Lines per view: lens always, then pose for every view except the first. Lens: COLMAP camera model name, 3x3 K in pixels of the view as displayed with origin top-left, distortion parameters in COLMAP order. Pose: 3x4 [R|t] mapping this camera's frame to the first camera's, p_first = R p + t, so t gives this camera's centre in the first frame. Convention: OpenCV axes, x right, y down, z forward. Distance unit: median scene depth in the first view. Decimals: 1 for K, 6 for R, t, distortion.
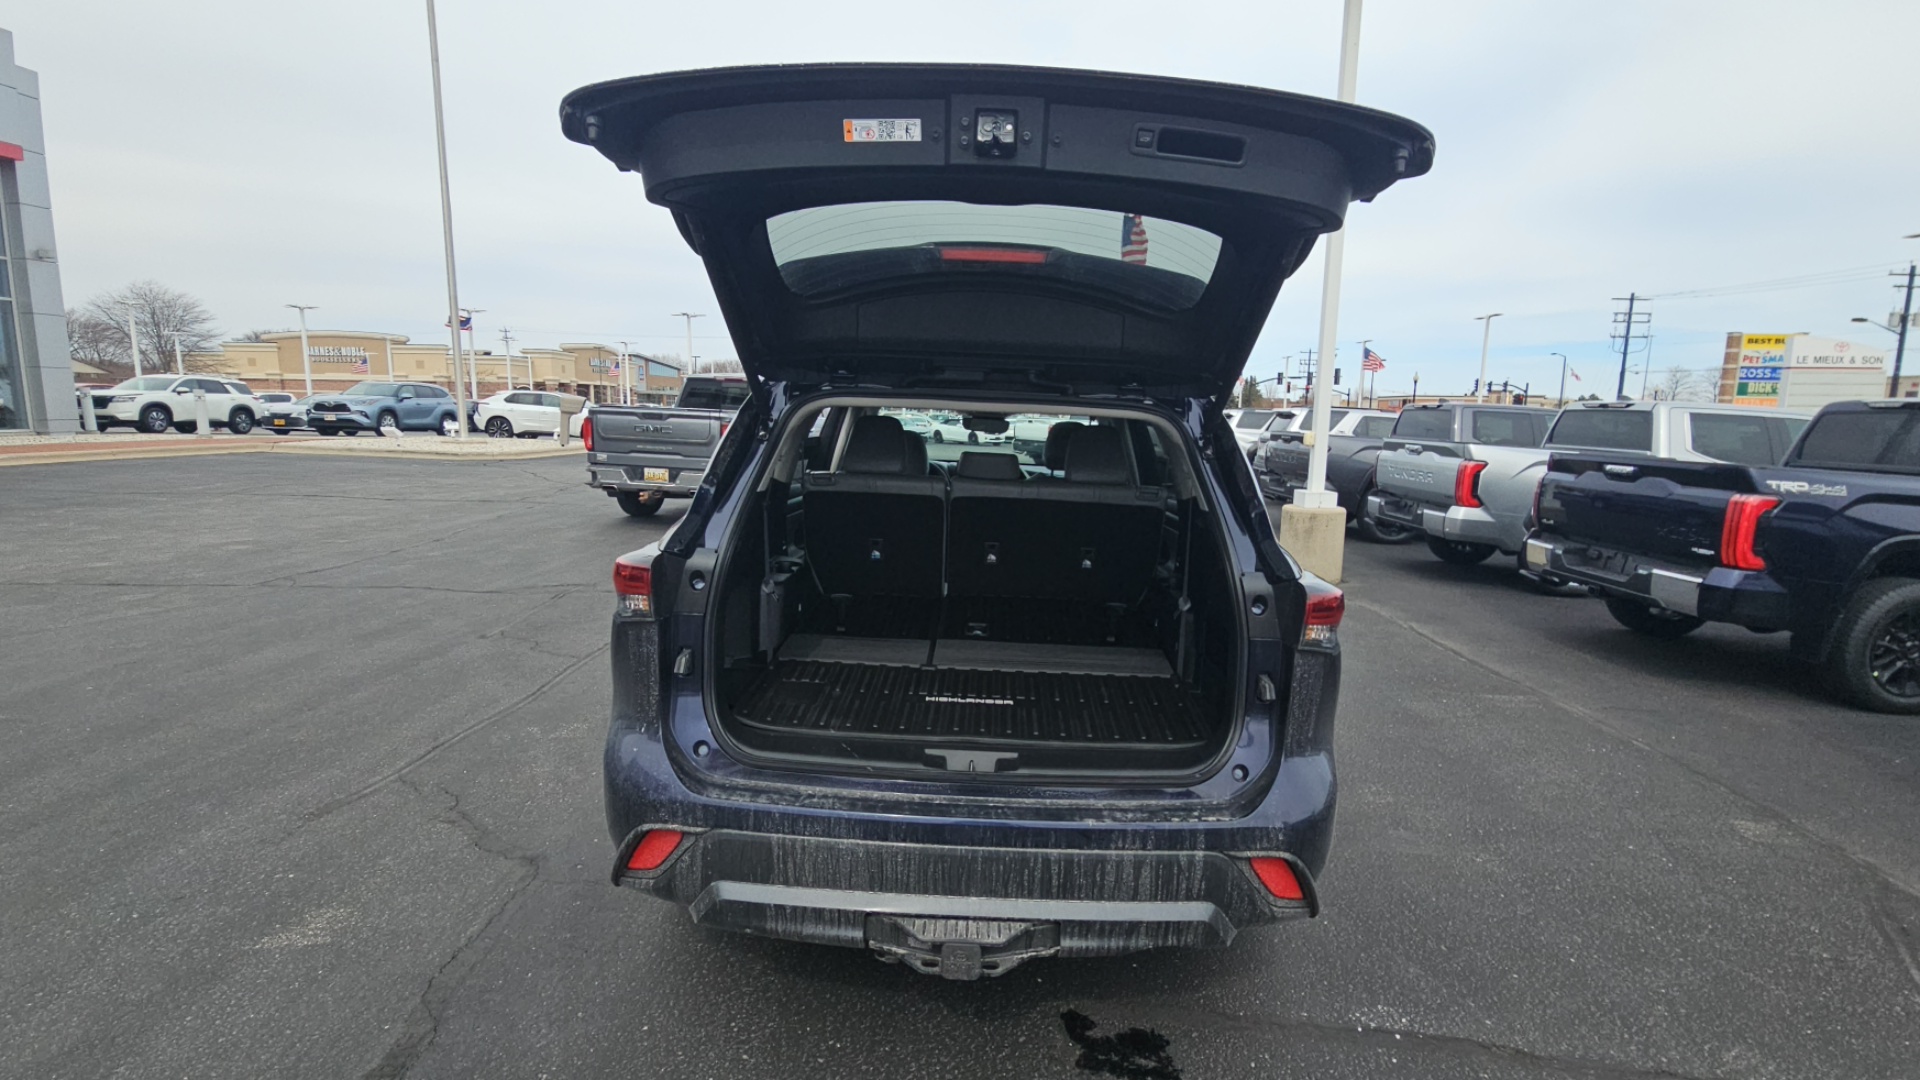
lens RADIAL K [[855.3, 0, 983.1], [0, 855.3, 539.3], [0, 0, 1]] dist [0.010676, -0.007988]
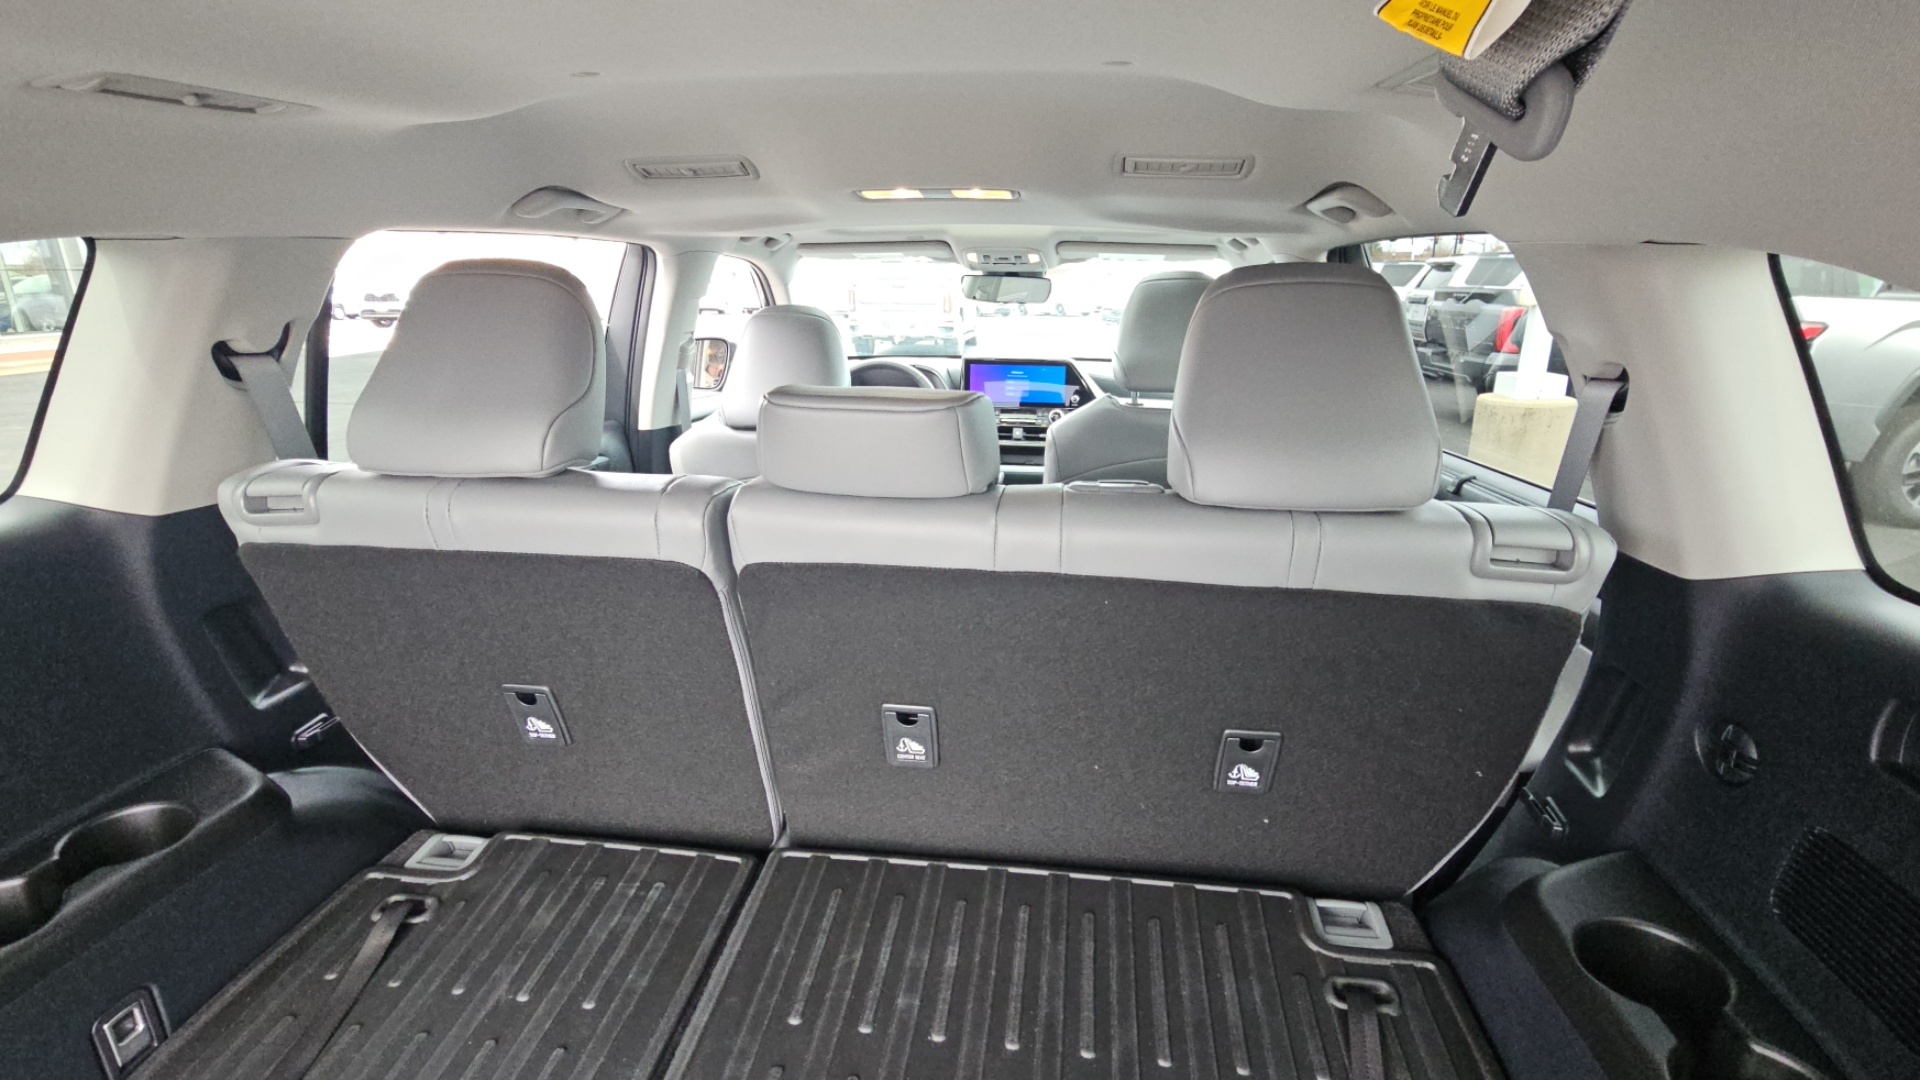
lens RADIAL K [[855.3, 0, 975.3], [0, 855.3, 540.9], [0, 0, 1]] dist [0.010676, -0.007988]
pose [[0.993610, -0.000654, -0.112866, 0.039780], [0.017179, 0.989210, 0.145494, -0.055214], [0.111553, -0.146503, 0.982900, 0.441748]]
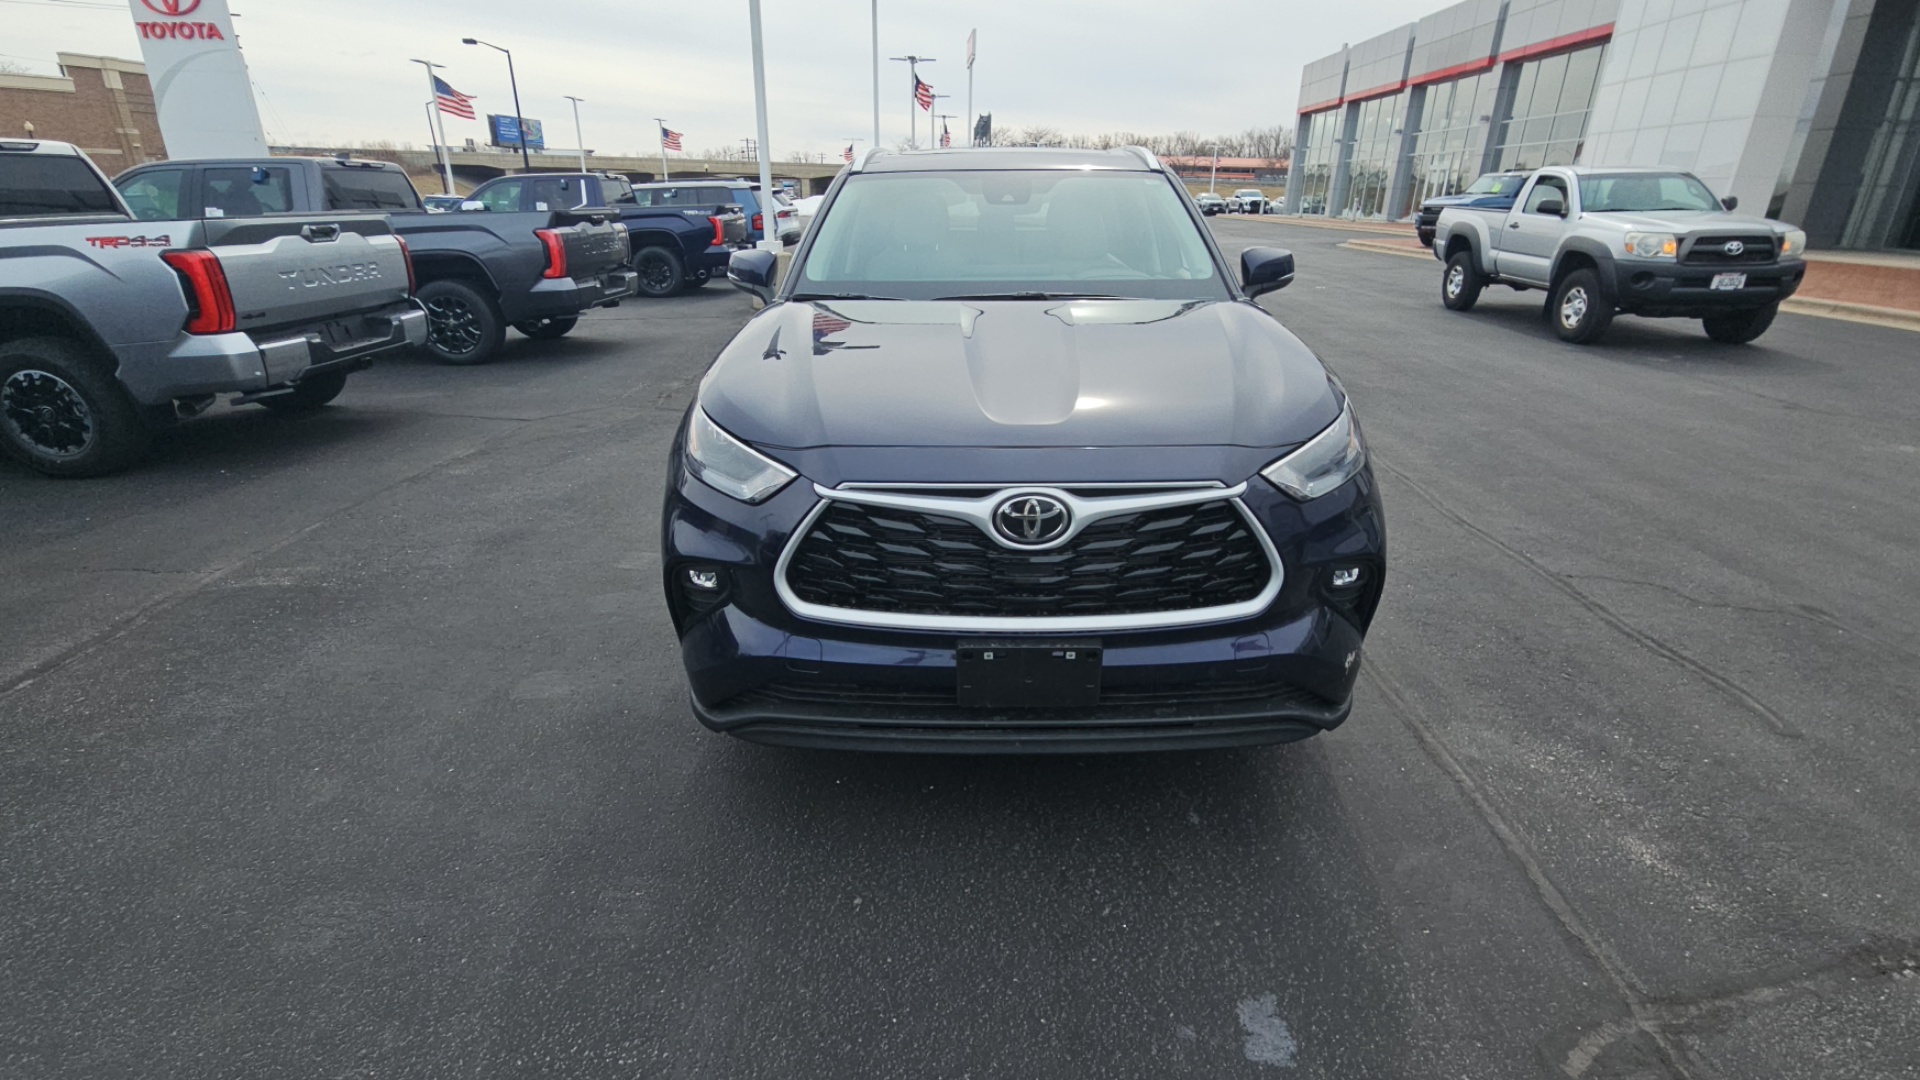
lens RADIAL K [[855.3, 0, 969.2], [0, 855.3, 547.7], [0, 0, 1]] dist [0.010676, -0.007988]
pose [[-0.999278, -0.033260, -0.018380, 0.039678], [-0.037978, 0.857433, 0.513193, -0.238001], [-0.001309, 0.513520, -0.858077, 1.646129]]
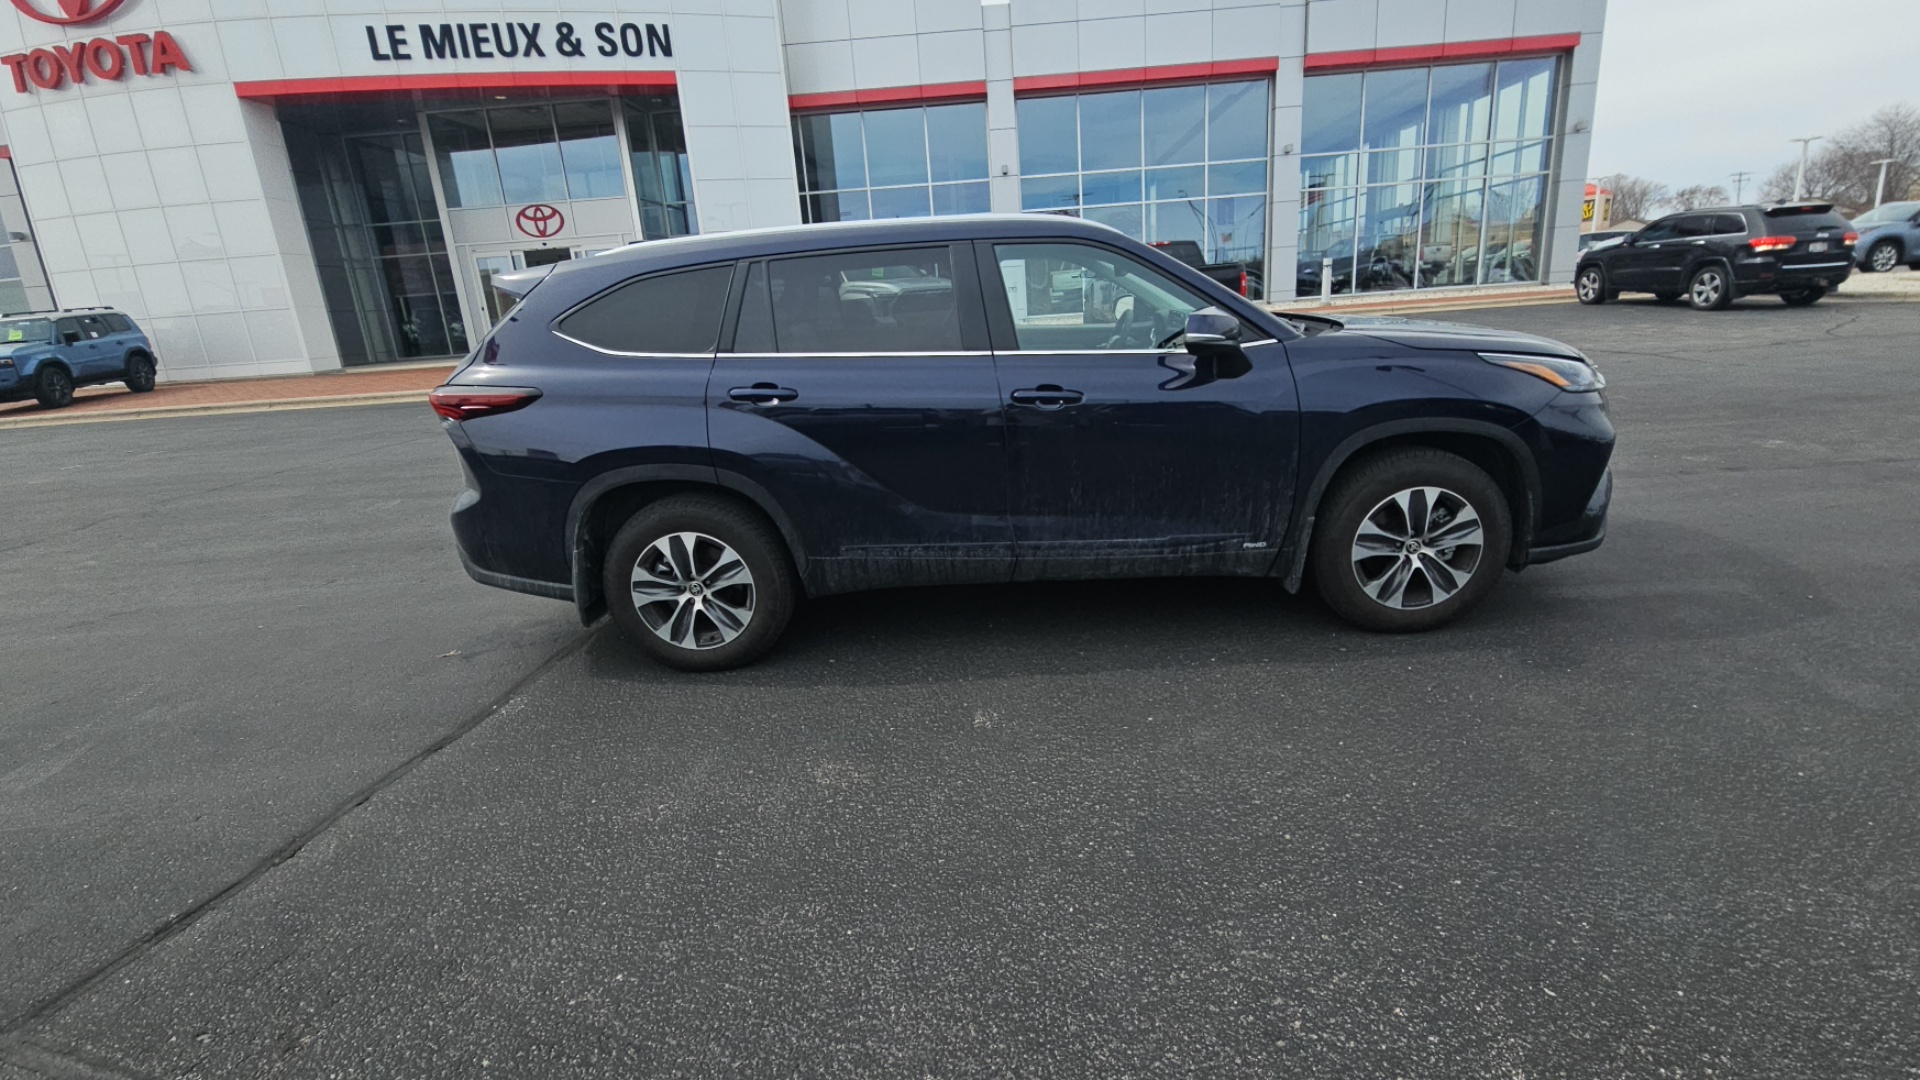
lens RADIAL K [[855.3, 0, 982.2], [0, 855.3, 550.8], [0, 0, 1]] dist [0.010676, -0.007988]
pose [[-0.010575, 0.268483, -0.963226, 0.832361], [-0.083261, 0.959699, 0.268414, -0.074358], [0.996472, 0.083038, 0.012205, 0.812205]]
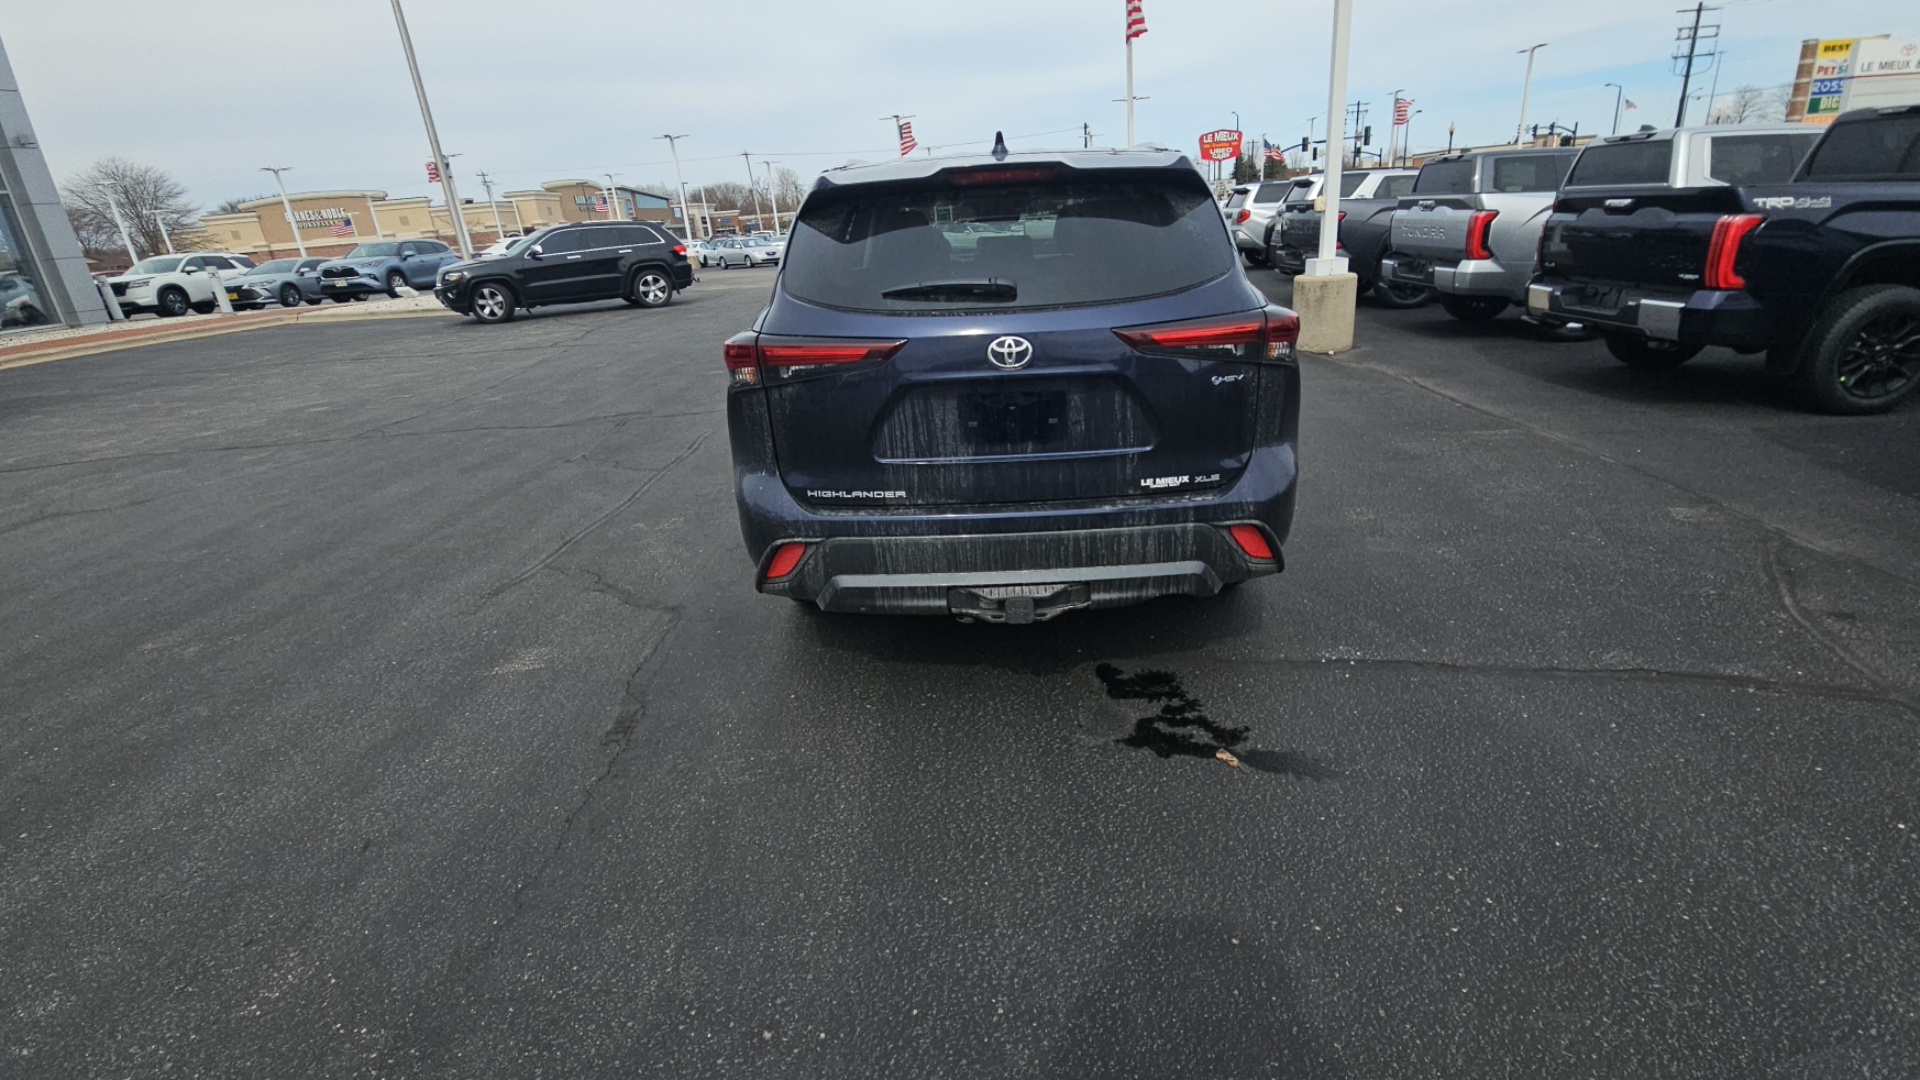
lens RADIAL K [[855.3, 0, 983.5], [0, 855.3, 538.2], [0, 0, 1]] dist [0.010676, -0.007988]
pose [[0.995637, -0.084729, -0.039085, -0.006919], [0.091069, 0.973608, 0.209272, 0.028642], [0.020322, -0.211918, 0.977076, -0.117341]]
